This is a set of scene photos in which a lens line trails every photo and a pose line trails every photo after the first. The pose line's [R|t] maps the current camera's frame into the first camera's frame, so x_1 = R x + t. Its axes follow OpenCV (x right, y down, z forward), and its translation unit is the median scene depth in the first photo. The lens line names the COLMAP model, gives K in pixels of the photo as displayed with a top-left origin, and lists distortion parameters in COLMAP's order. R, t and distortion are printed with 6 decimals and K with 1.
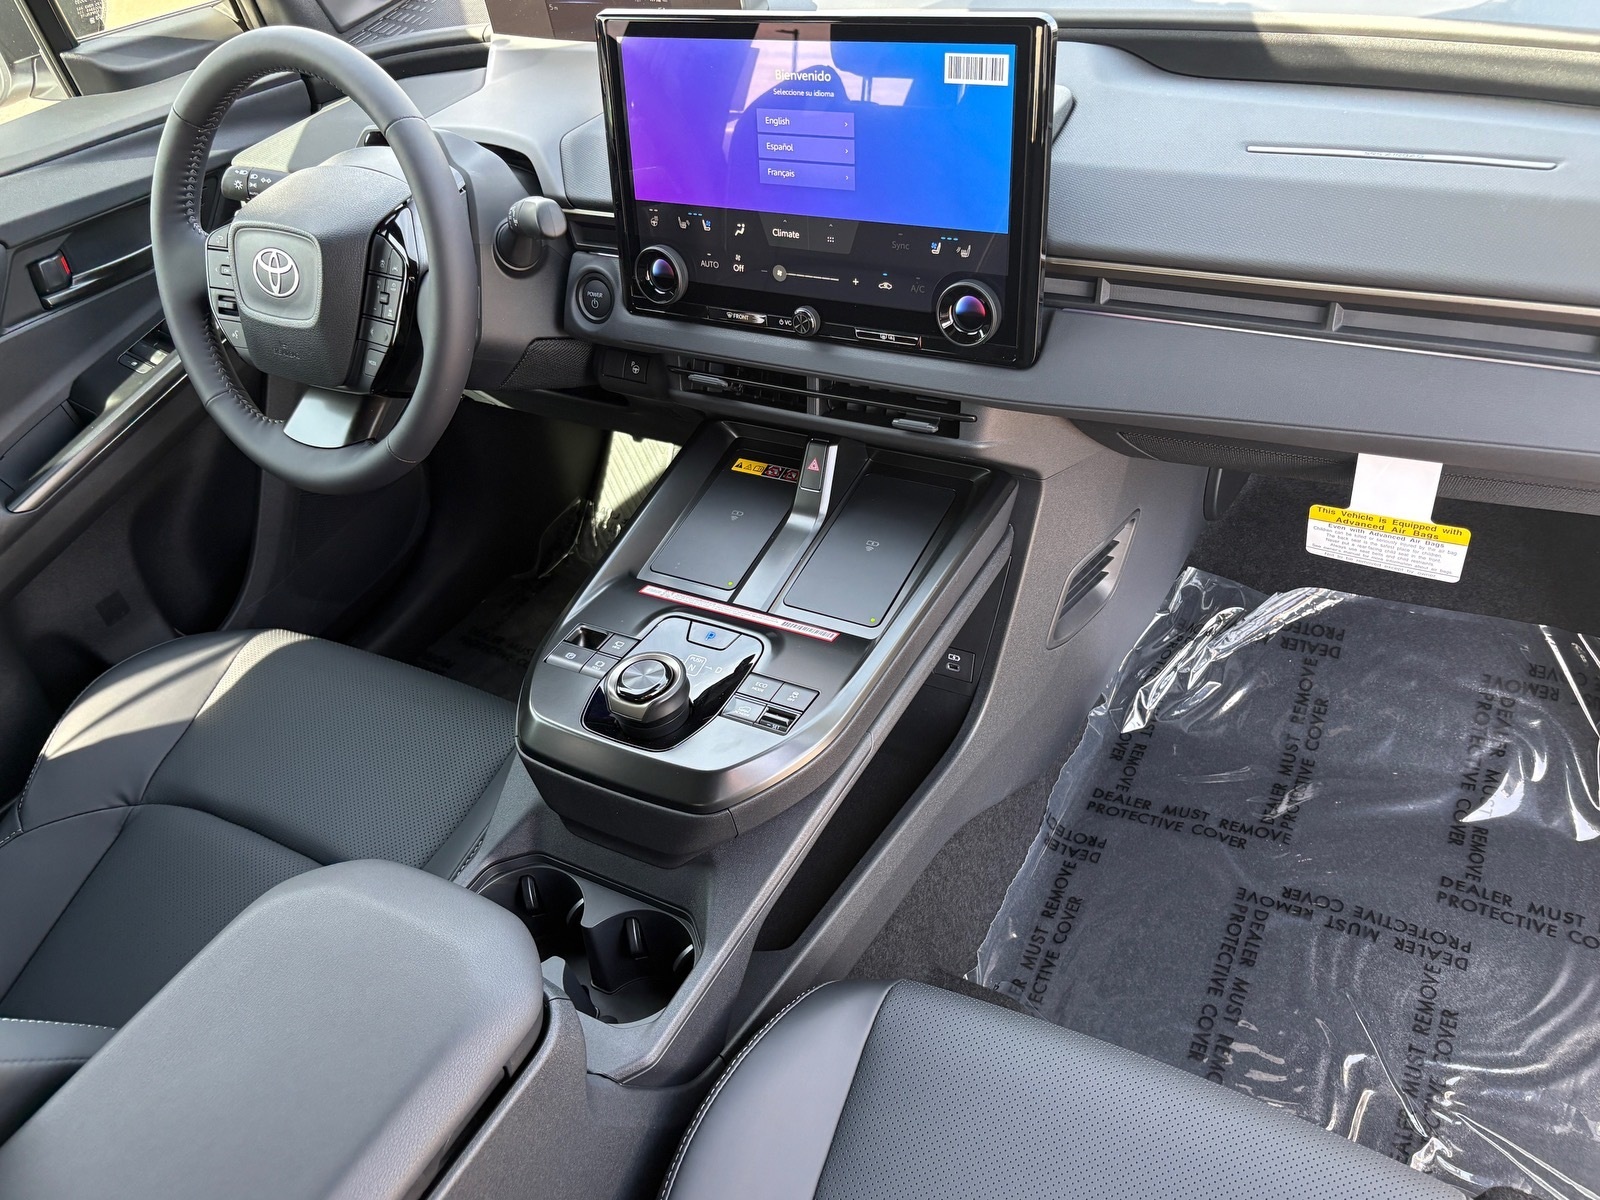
lens RADIAL K [[1282.8, 0, 793.0], [0, 1282.8, 607.7], [0, 0, 1]] dist [0.020244, -0.012460]
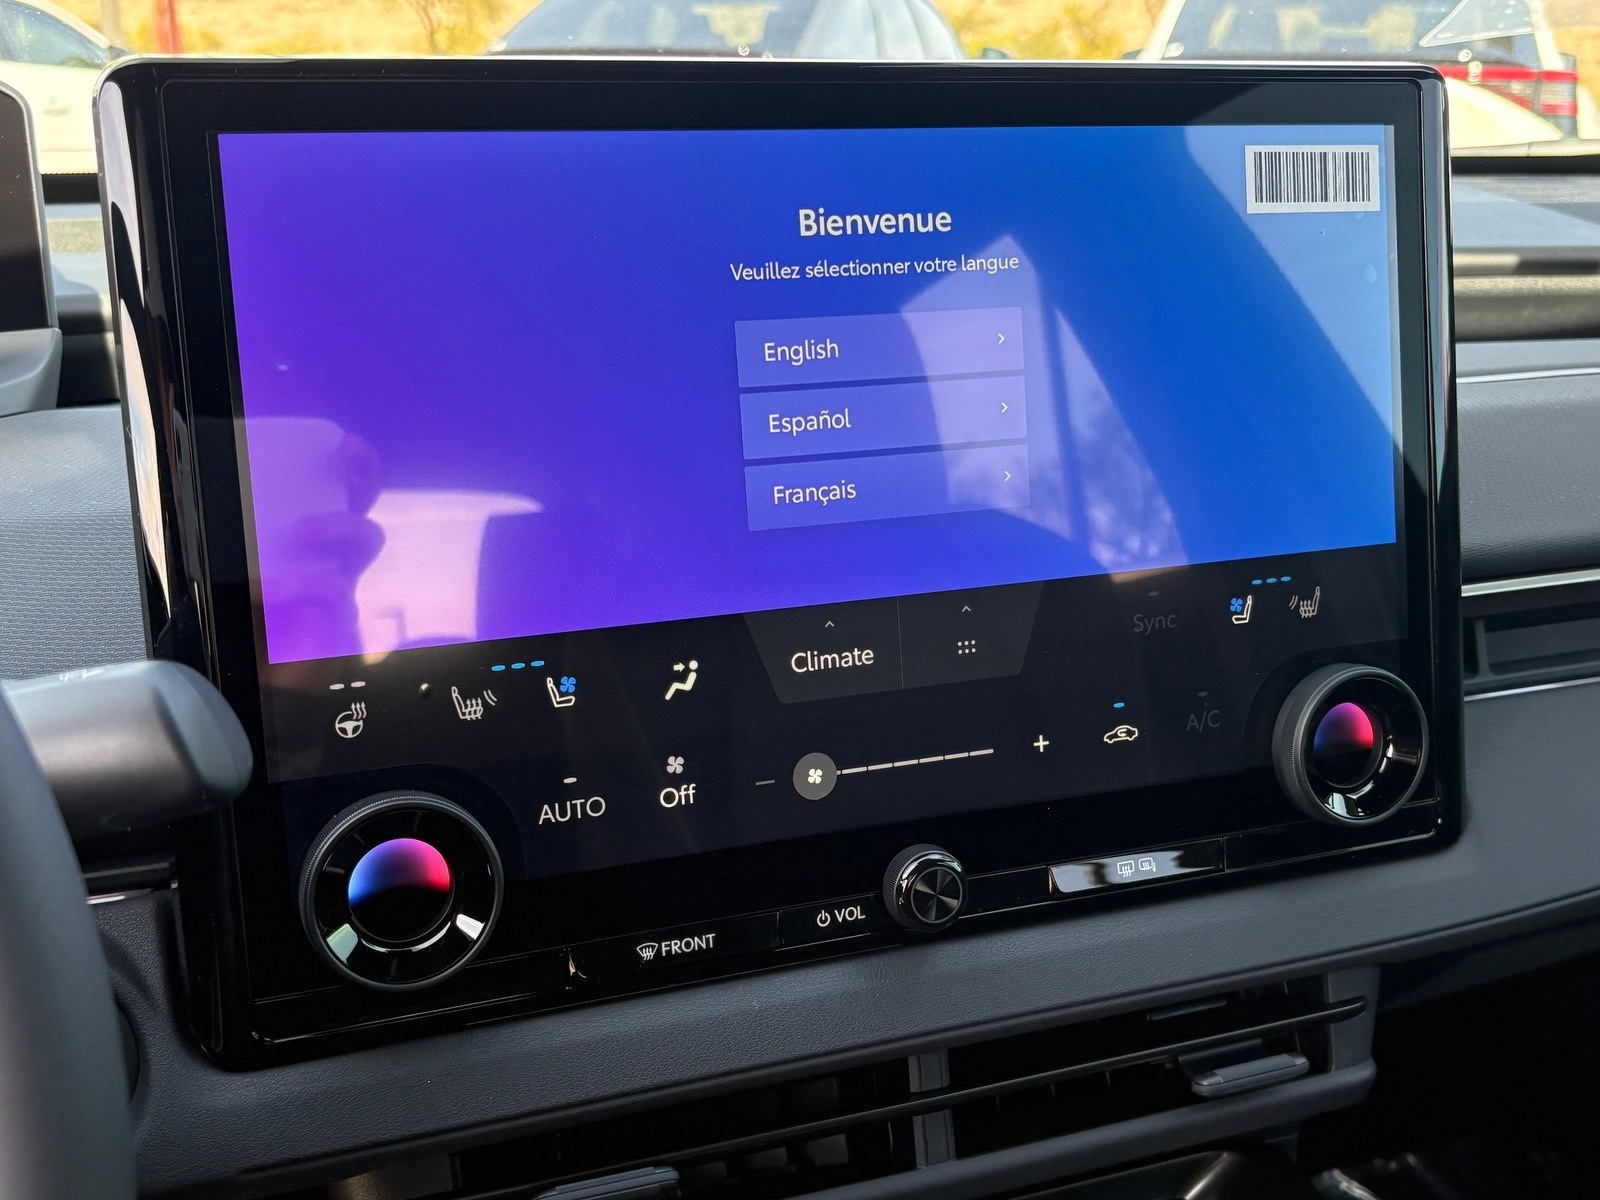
lens RADIAL K [[1695.3, 0, 800.5], [0, 1695.3, 593.0], [0, 0, 1]] dist [0.100155, 0.000000]
pose [[0.640381, -0.102005, 0.761253, -0.337739], [0.405071, 0.886947, -0.221906, -0.198669], [-0.652556, 0.450466, 0.609304, 0.683048]]
